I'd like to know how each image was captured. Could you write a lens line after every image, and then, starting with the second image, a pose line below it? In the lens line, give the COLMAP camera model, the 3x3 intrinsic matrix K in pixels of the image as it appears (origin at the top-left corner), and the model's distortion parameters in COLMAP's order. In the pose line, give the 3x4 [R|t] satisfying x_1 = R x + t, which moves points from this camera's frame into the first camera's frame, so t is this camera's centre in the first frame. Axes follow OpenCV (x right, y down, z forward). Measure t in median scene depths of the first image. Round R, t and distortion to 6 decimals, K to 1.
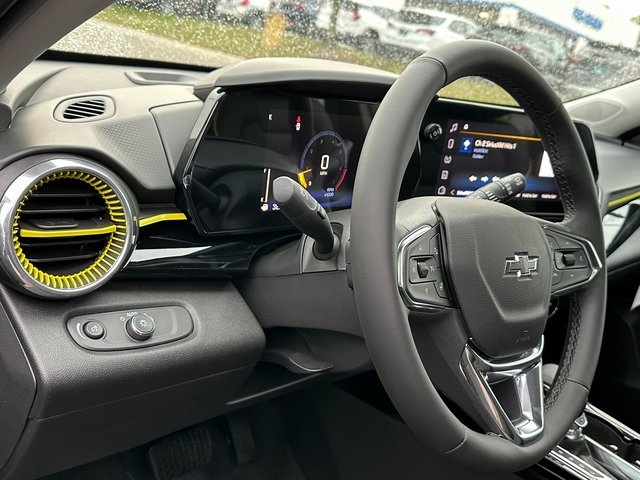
lens RADIAL K [[643.7, 0, 316.9], [0, 643.7, 242.3], [0, 0, 1]] dist [0.209770, -0.504183]
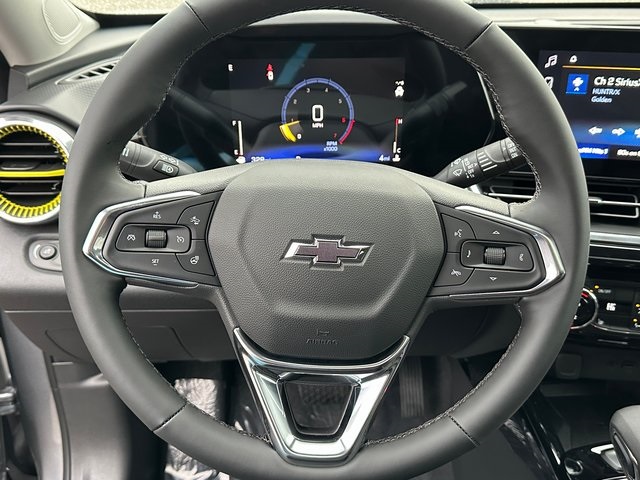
lens RADIAL K [[643.7, 0, 316.9], [0, 643.7, 242.3], [0, 0, 1]] dist [0.209770, -0.504183]
pose [[0.735236, 0.134517, -0.664329, 0.631259], [-0.067119, 0.989741, 0.126126, -0.057158], [0.674480, -0.048144, 0.736722, 0.305248]]
